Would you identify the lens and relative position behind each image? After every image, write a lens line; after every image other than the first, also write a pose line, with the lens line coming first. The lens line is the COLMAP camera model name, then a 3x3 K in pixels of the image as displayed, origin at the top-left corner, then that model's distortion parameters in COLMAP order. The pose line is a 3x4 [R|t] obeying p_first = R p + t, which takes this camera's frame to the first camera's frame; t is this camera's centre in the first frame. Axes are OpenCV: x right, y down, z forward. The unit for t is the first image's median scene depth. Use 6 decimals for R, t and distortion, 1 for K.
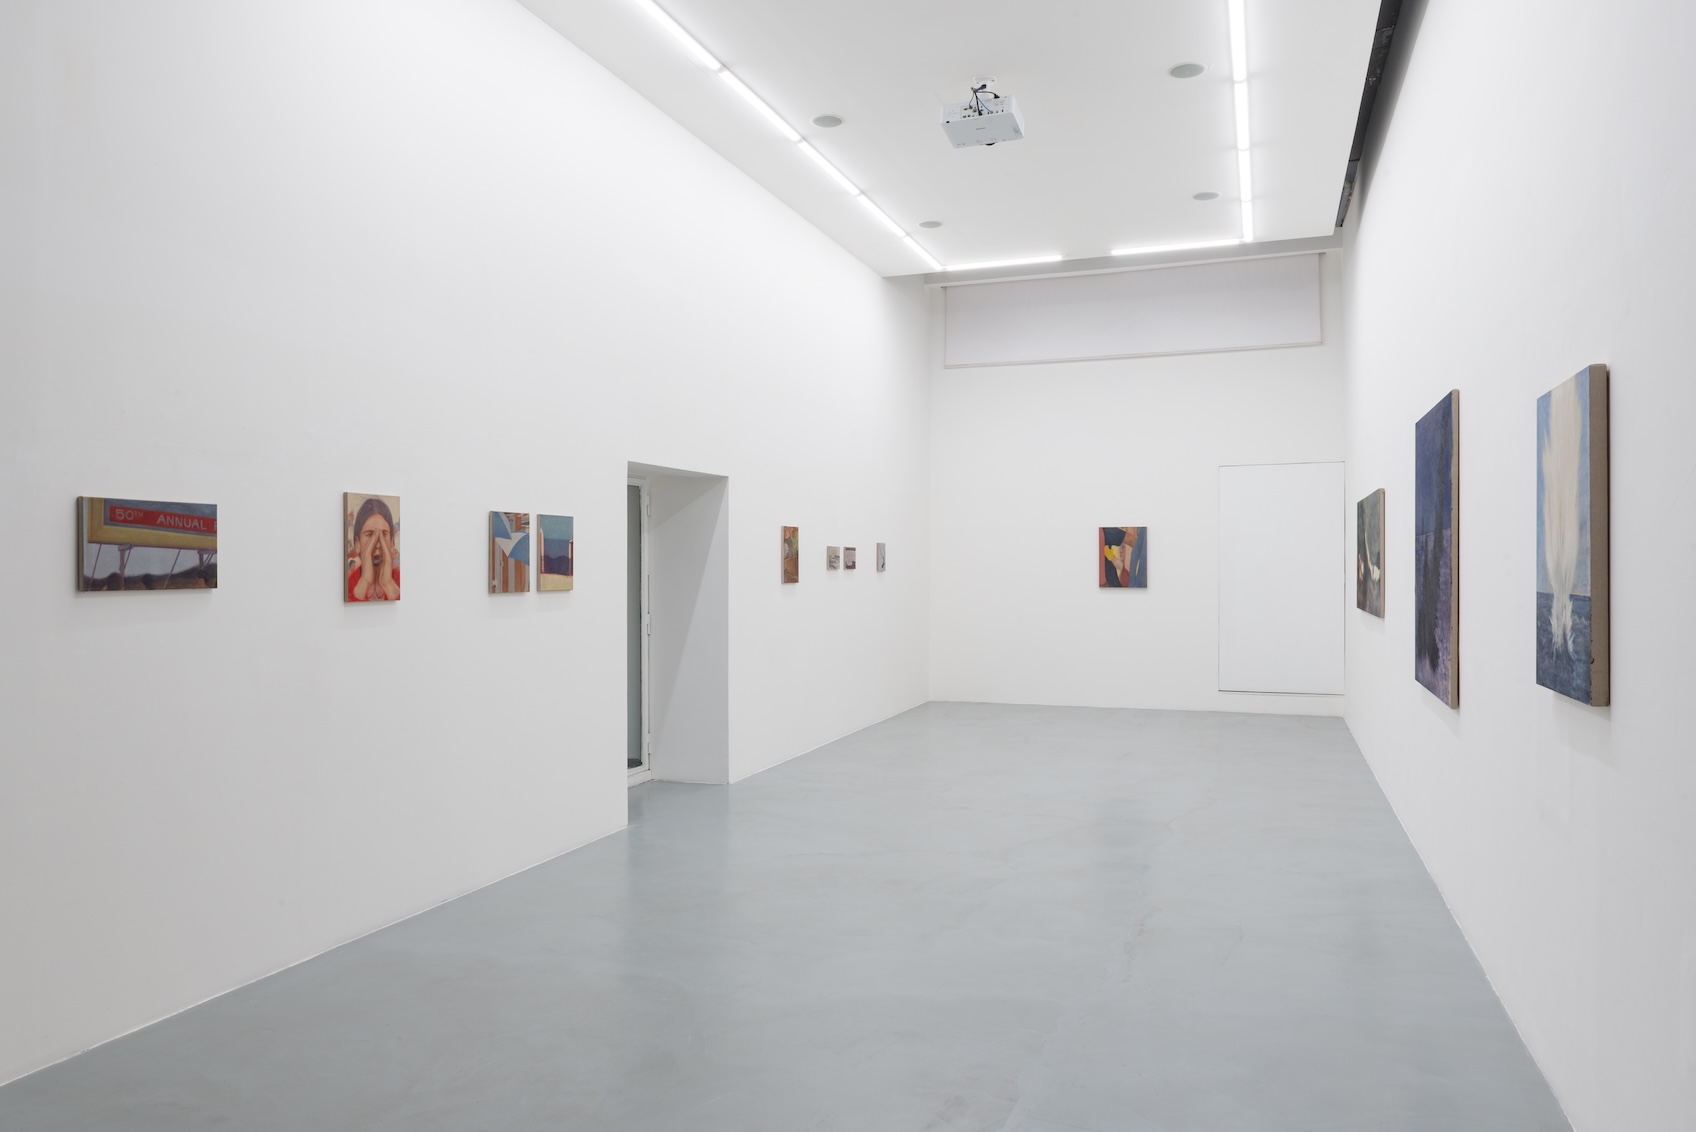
lens RADIAL K [[1135.8, 0, 860.4], [0, 1135.8, 562.9], [0, 0, 1]] dist [0.008455, -0.008652]
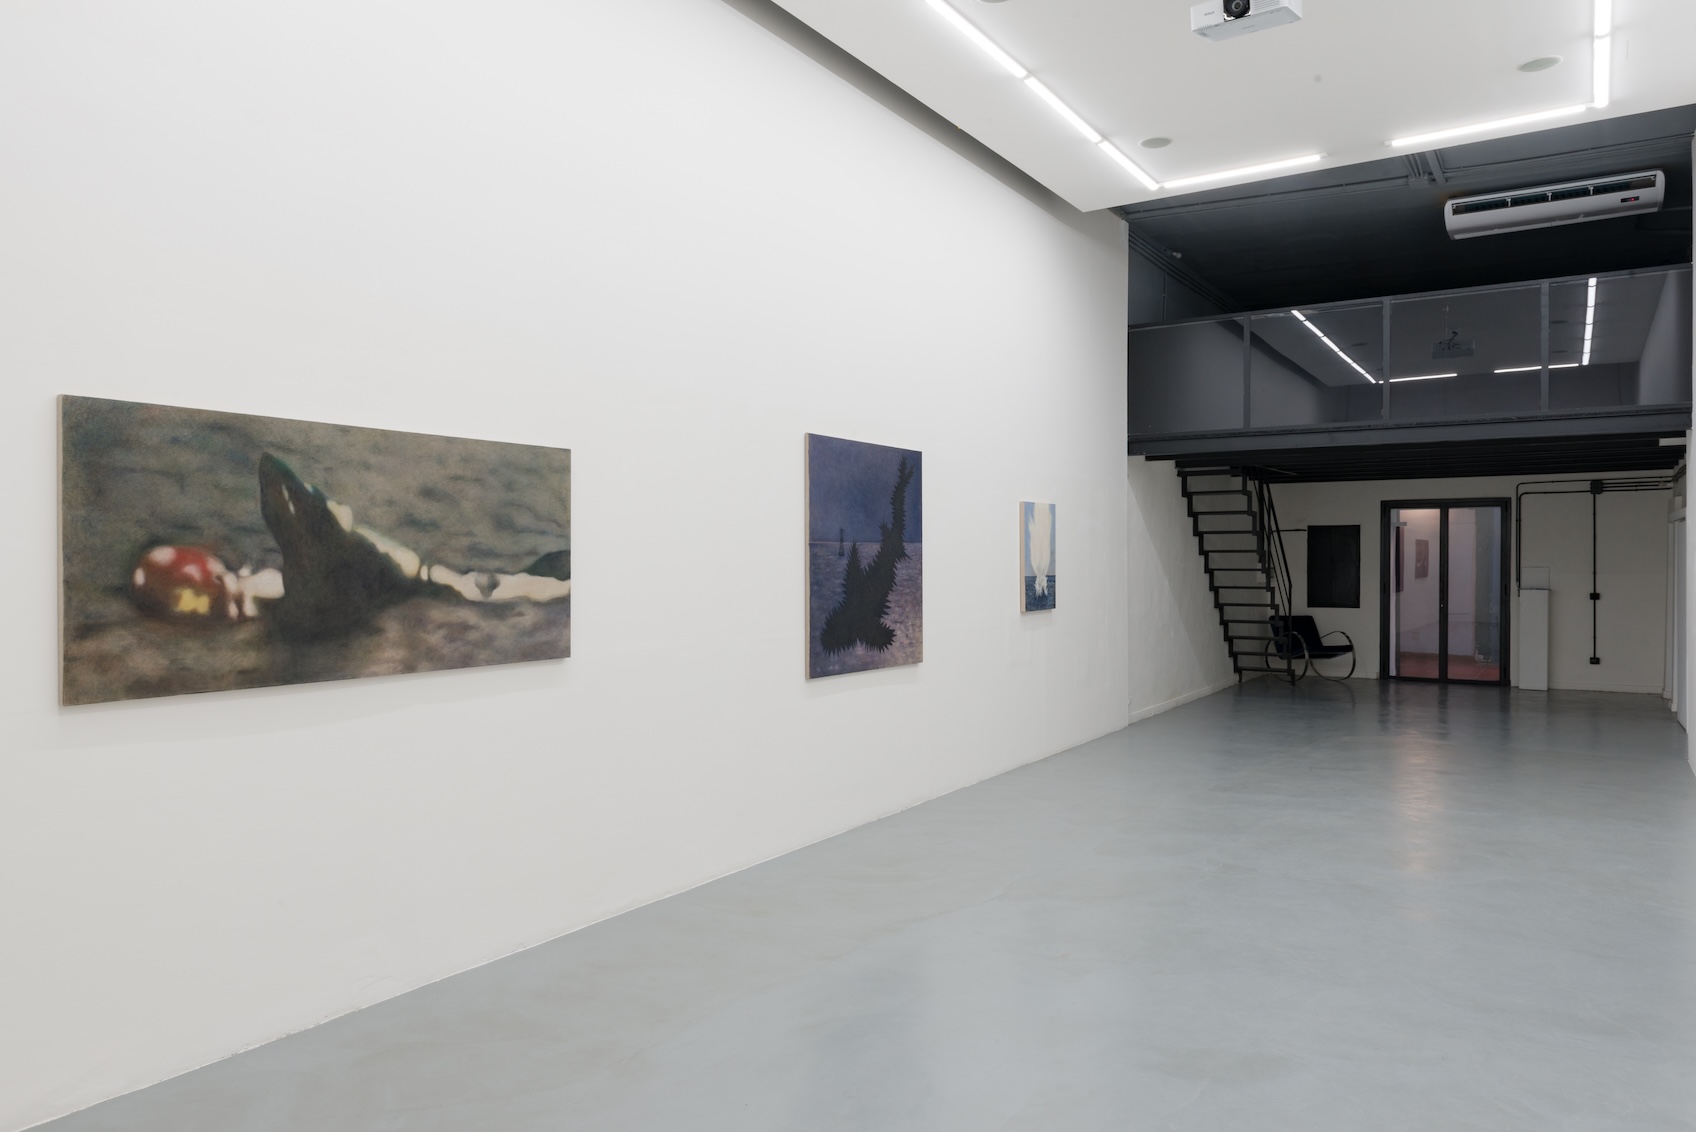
lens RADIAL K [[1135.8, 0, 856.1], [0, 1135.8, 567.1], [0, 0, 1]] dist [0.008455, -0.008652]
pose [[-0.974061, -0.000039, 0.226284, 0.226565], [0.001030, 0.999989, 0.004606, -0.004954], [-0.226281, 0.004720, -0.974051, 2.149243]]
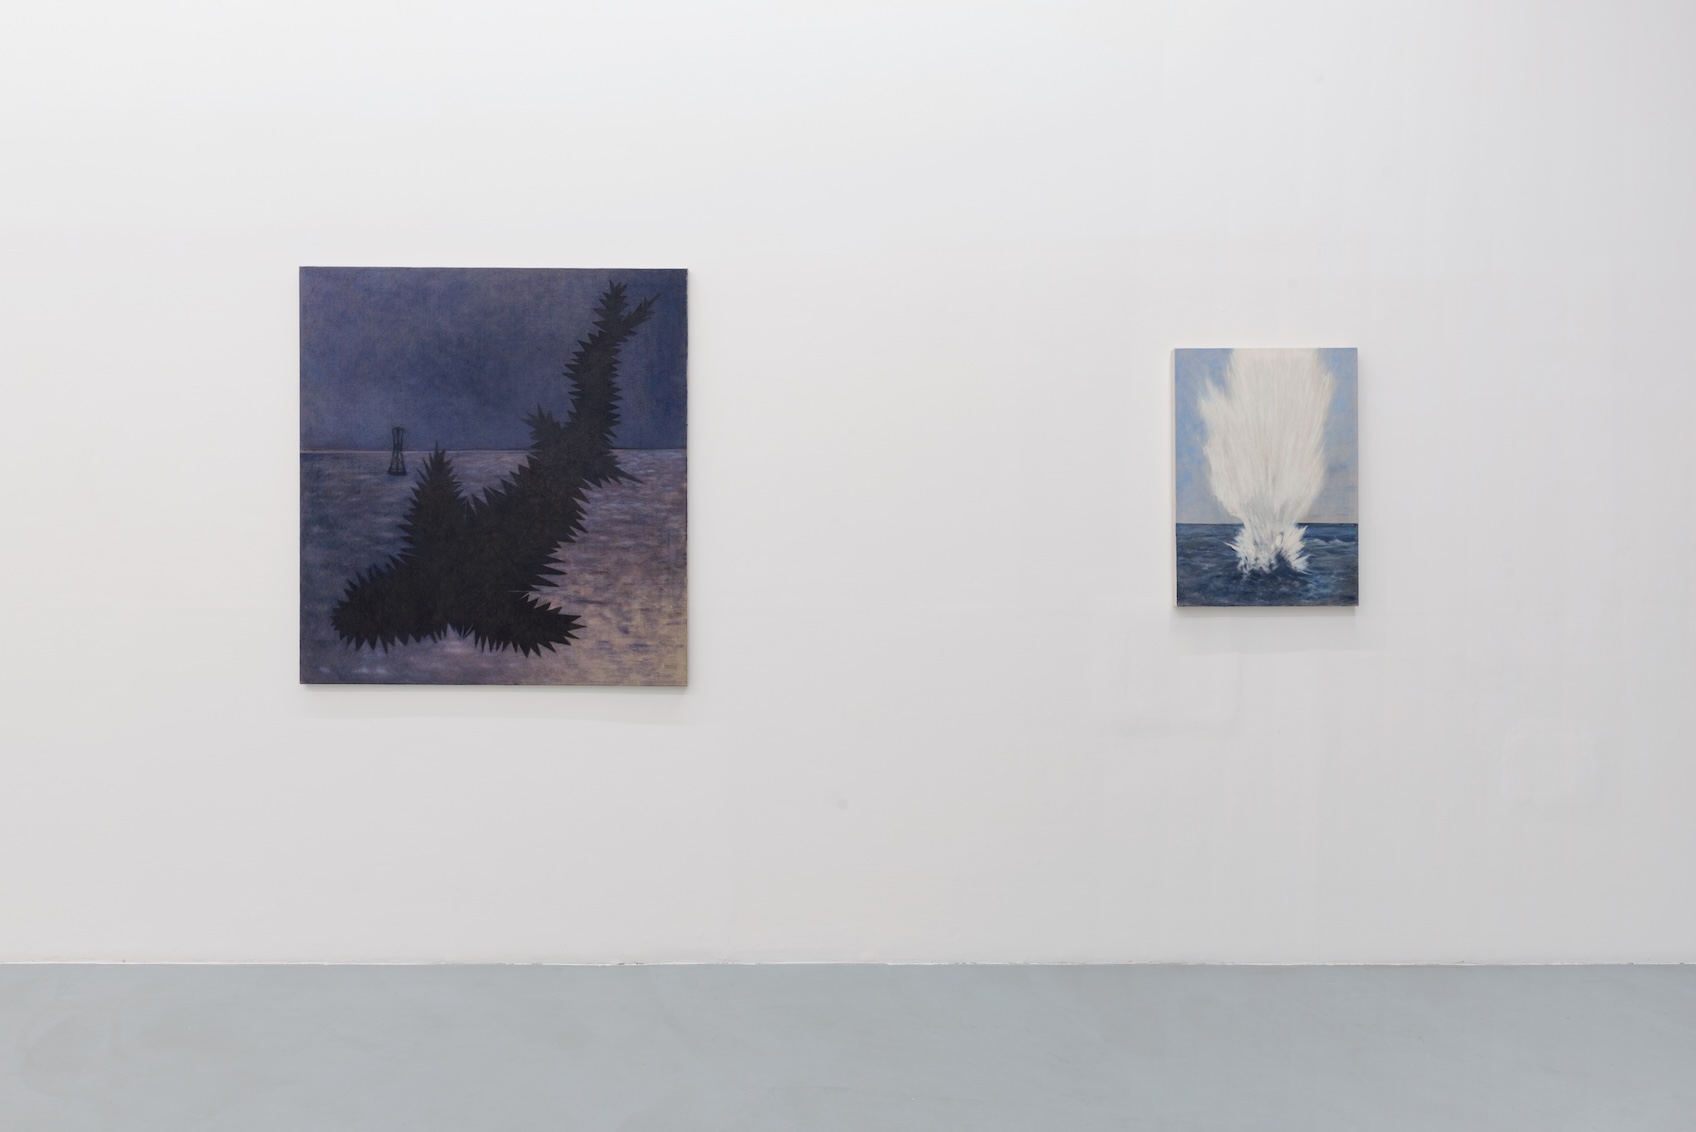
lens RADIAL K [[1135.8, 0, 847.7], [0, 1135.8, 563.3], [0, 0, 1]] dist [0.008455, -0.008652]
pose [[-0.333926, -0.008583, 0.942560, -0.203462], [-0.004801, 0.999961, 0.007405, 0.033842], [-0.942587, -0.002052, -0.333954, 0.994218]]
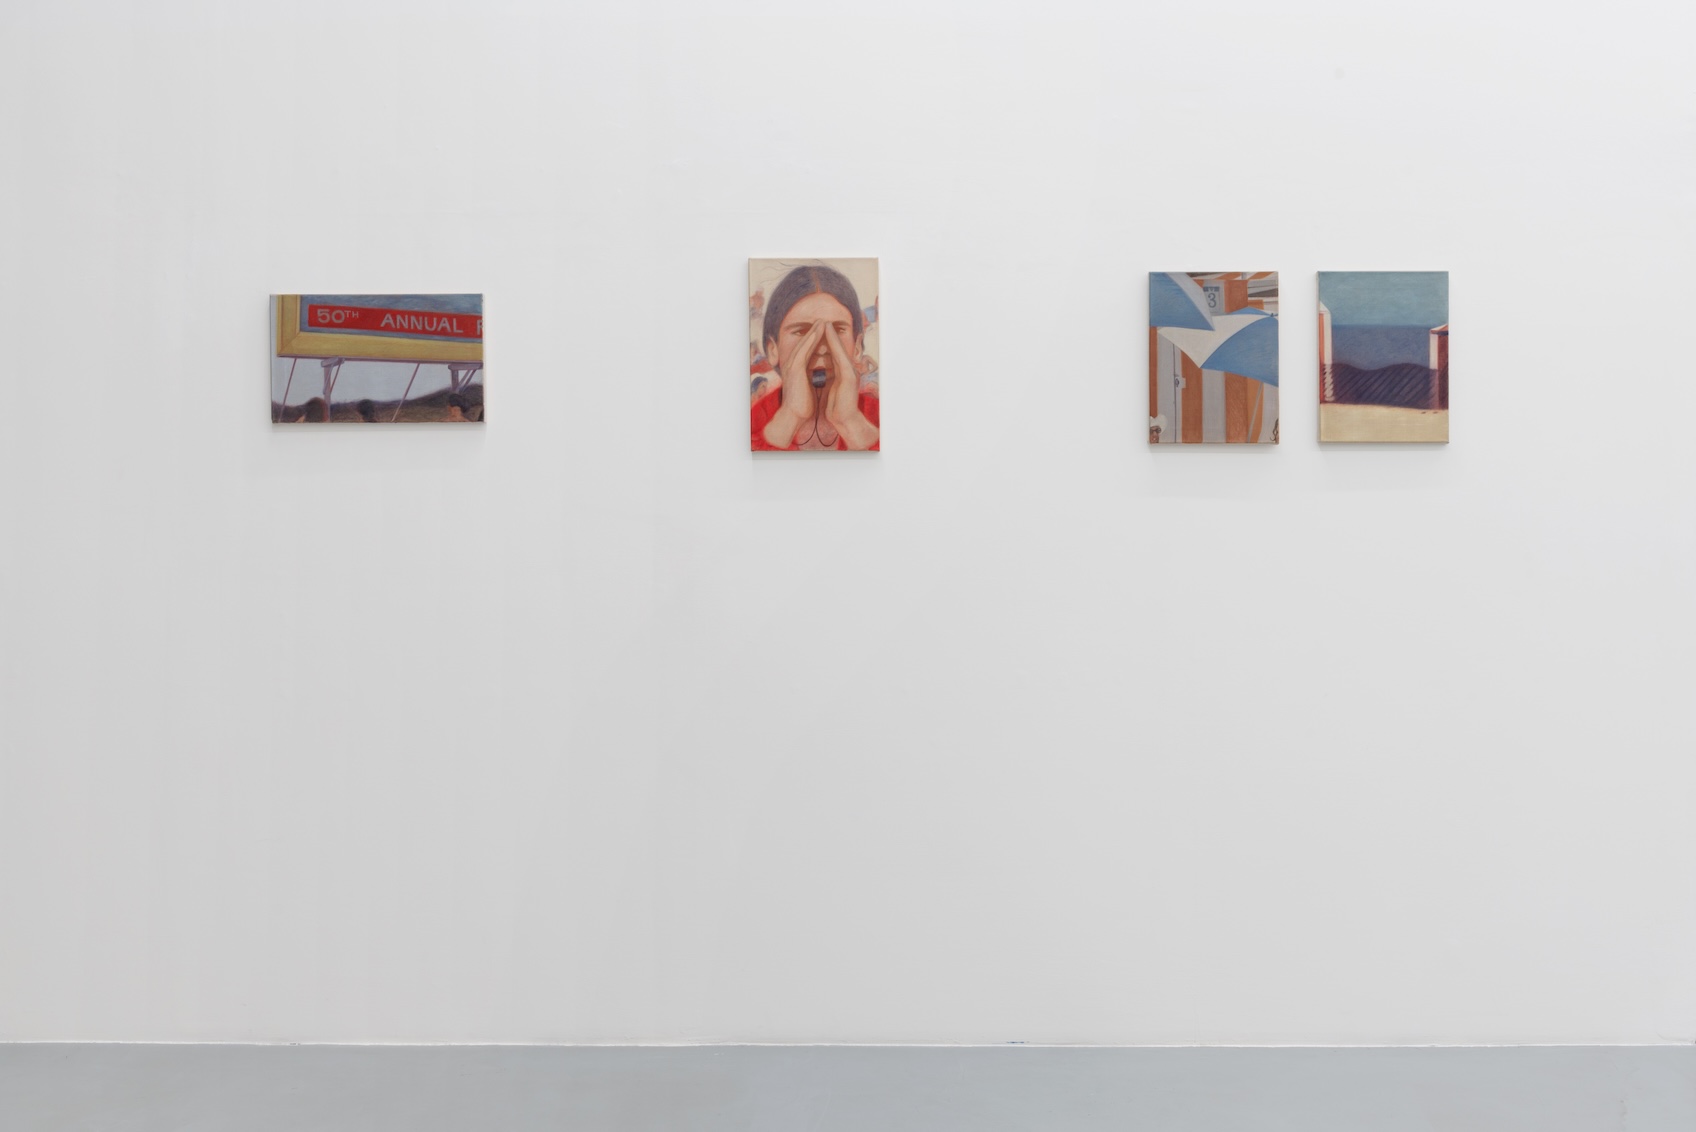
lens RADIAL K [[1469.7, 0, 851.7], [0, 1469.7, 557.3], [0, 0, 1]] dist [-0.021338, 0.017673]
pose [[0.323222, 0.010696, -0.946263, 0.213906], [0.004129, 0.999911, 0.012713, 0.063965], [0.946314, -0.008016, 0.323149, 0.660189]]
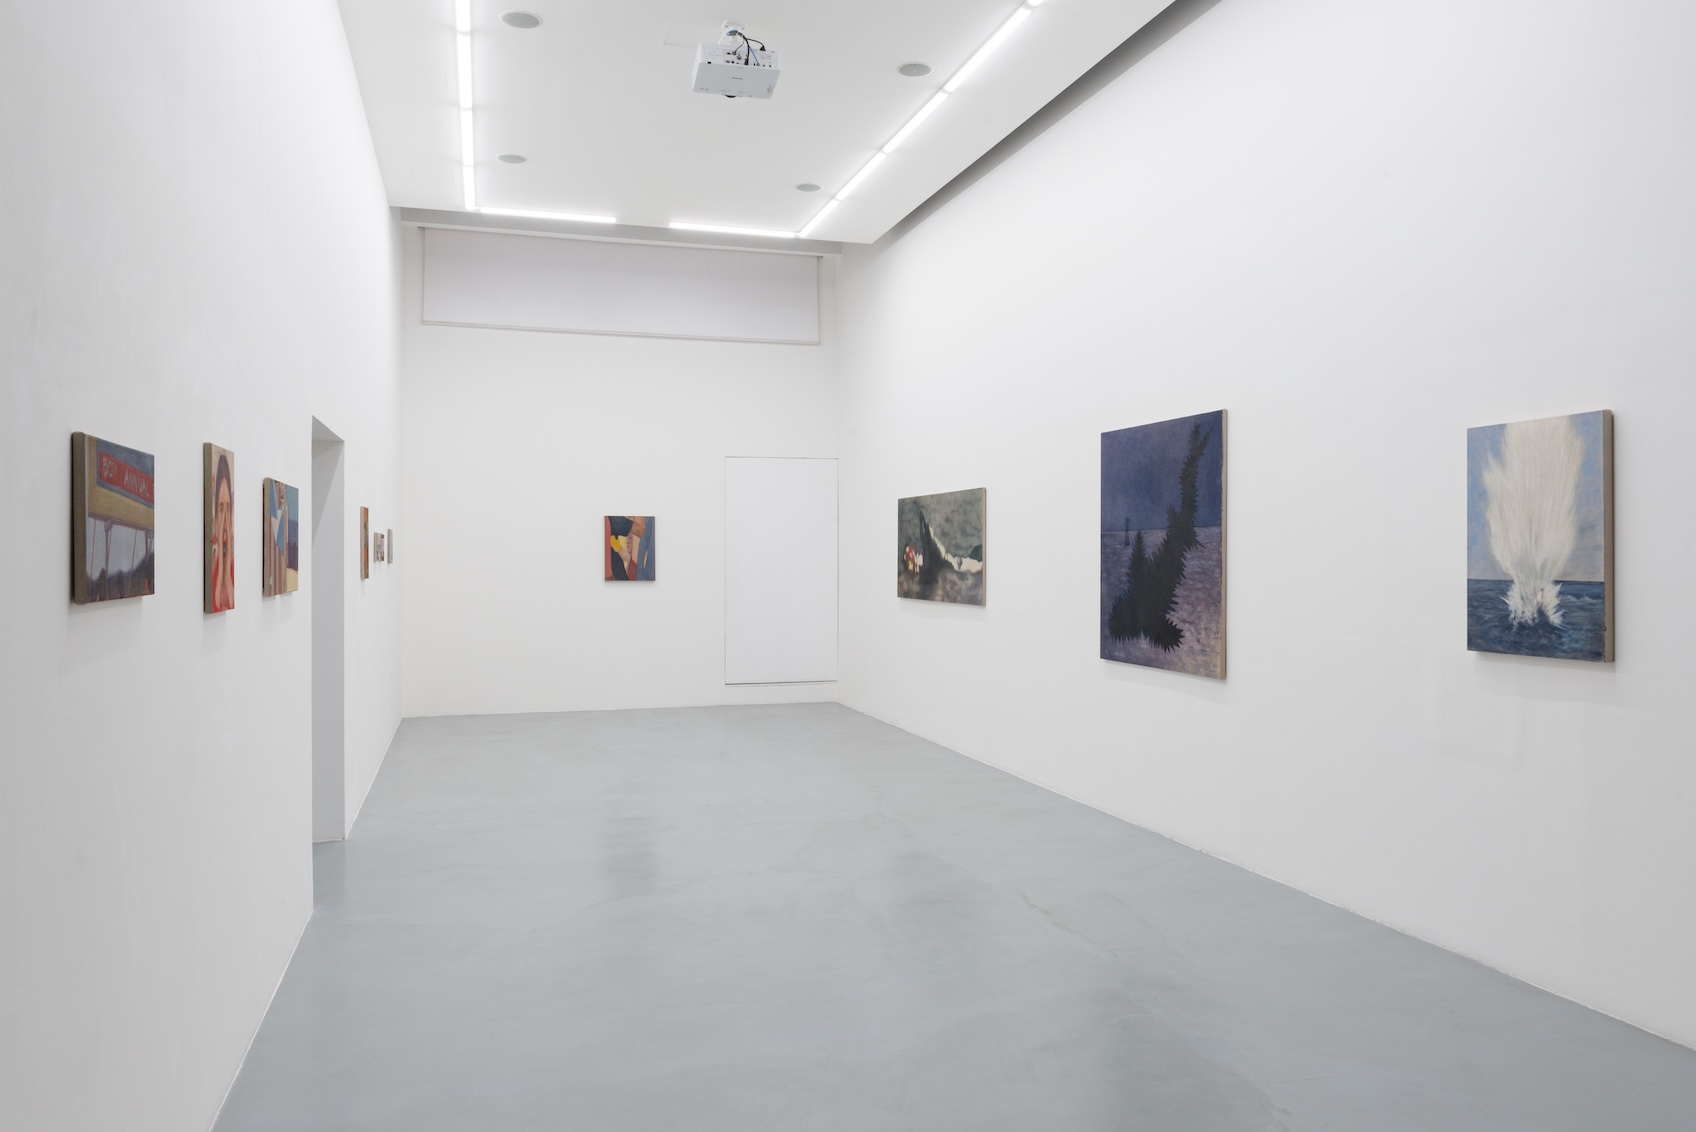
lens RADIAL K [[1207.6, 0, 853.6], [0, 1207.6, 561.8], [0, 0, 1]] dist [-0.006072, 0.001029]
pose [[0.802135, -0.000738, 0.597143, -0.462158], [-0.003310, 0.999978, 0.005682, 0.000031], [-0.597134, -0.006535, 0.802115, 0.192567]]
